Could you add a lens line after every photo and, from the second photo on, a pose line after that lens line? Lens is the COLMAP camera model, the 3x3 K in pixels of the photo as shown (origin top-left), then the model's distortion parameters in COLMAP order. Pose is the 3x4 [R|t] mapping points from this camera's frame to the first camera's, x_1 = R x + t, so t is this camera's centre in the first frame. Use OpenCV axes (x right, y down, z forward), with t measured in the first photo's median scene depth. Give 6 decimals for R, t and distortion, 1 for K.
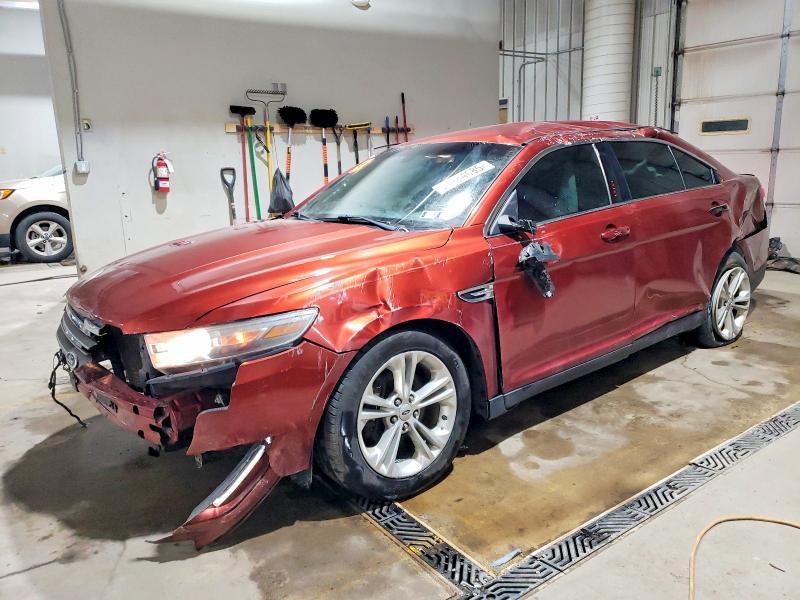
lens RADIAL K [[618.4, 0, 398.7], [0, 618.4, 302.5], [0, 0, 1]] dist [0.008813, 0.001494]
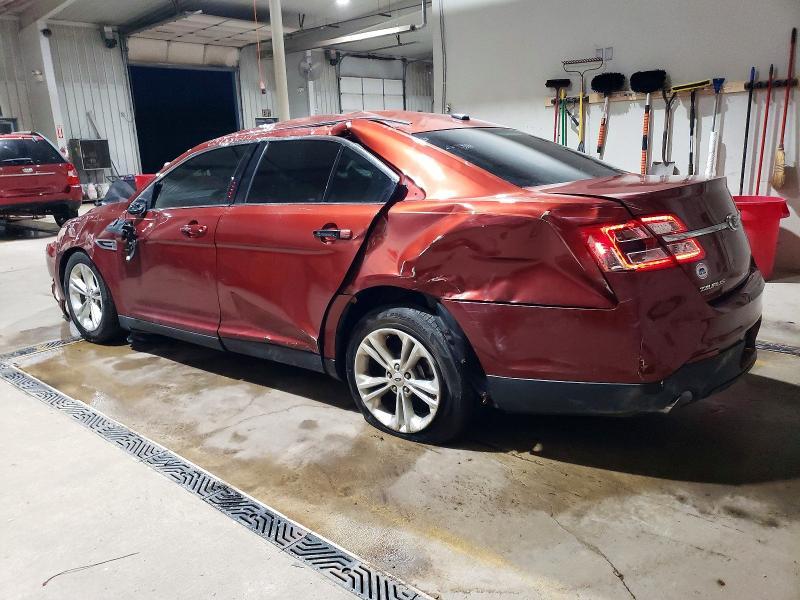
lens RADIAL K [[618.4, 0, 398.3], [0, 618.4, 299.3], [0, 0, 1]] dist [0.008813, 0.001494]
pose [[0.223852, 0.260758, -0.939093, 0.729356], [-0.180876, 0.957921, 0.222871, -0.147836], [0.957692, 0.119969, 0.261598, 0.518029]]
